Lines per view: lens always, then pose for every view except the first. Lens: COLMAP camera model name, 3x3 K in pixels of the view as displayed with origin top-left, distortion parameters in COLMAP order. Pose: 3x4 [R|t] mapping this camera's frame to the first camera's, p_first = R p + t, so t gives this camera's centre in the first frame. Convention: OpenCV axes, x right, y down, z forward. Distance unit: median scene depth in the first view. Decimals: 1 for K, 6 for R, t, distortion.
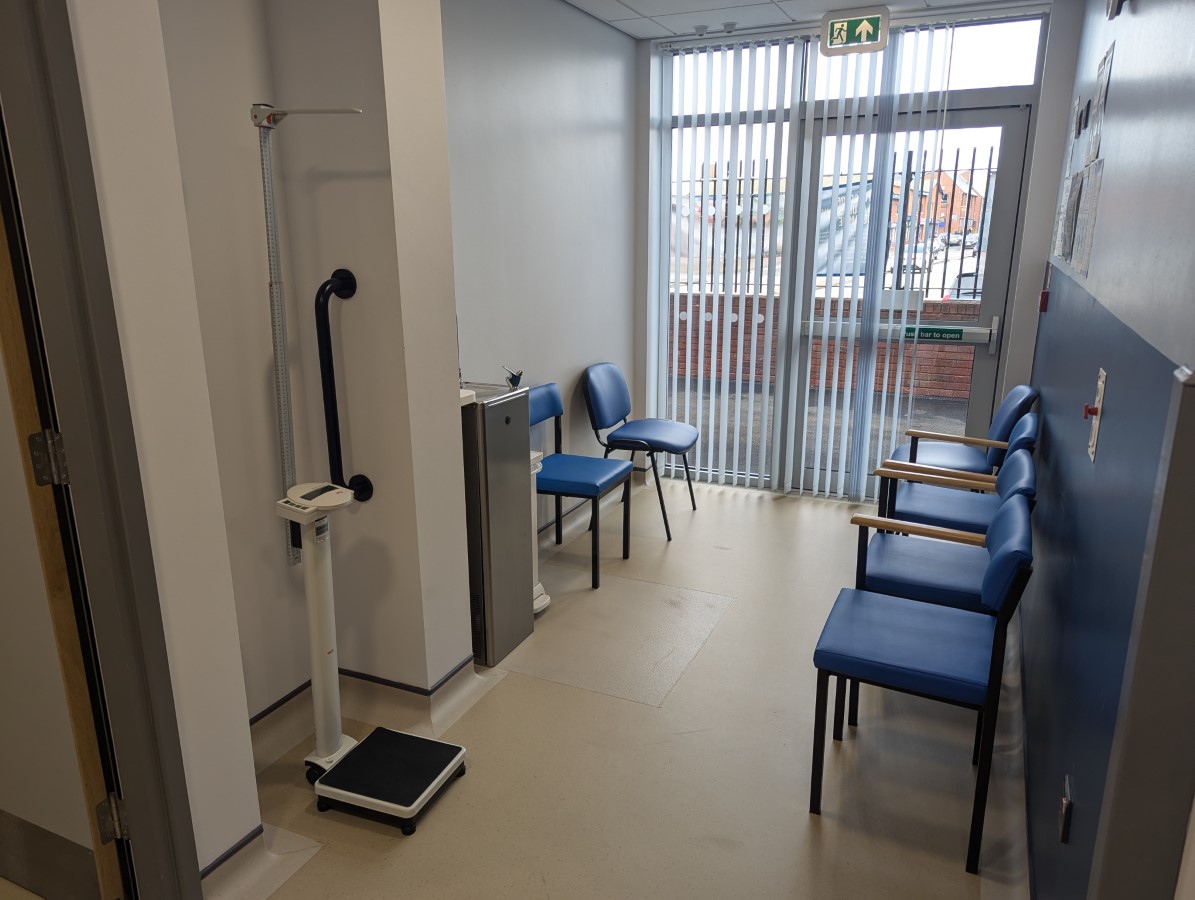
lens RADIAL K [[834.4, 0, 602.2], [0, 834.4, 450.1], [0, 0, 1]] dist [0.047992, -0.026797]
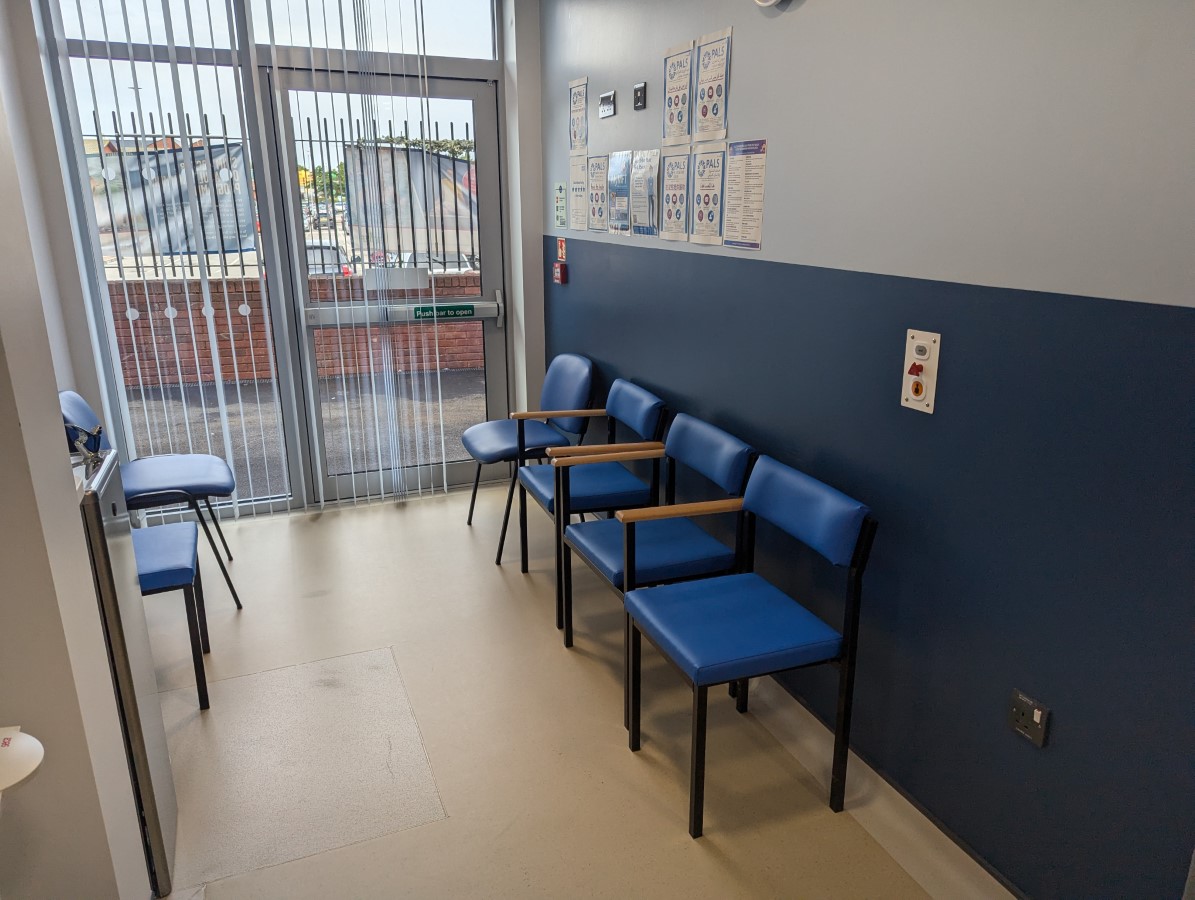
lens RADIAL K [[834.4, 0, 599.0], [0, 834.4, 449.4], [0, 0, 1]] dist [0.047992, -0.026797]
pose [[0.685138, -0.204017, 0.699259, -0.195580], [0.183279, 0.977375, 0.105583, -0.052966], [-0.704978, 0.055821, 0.707029, 0.202390]]
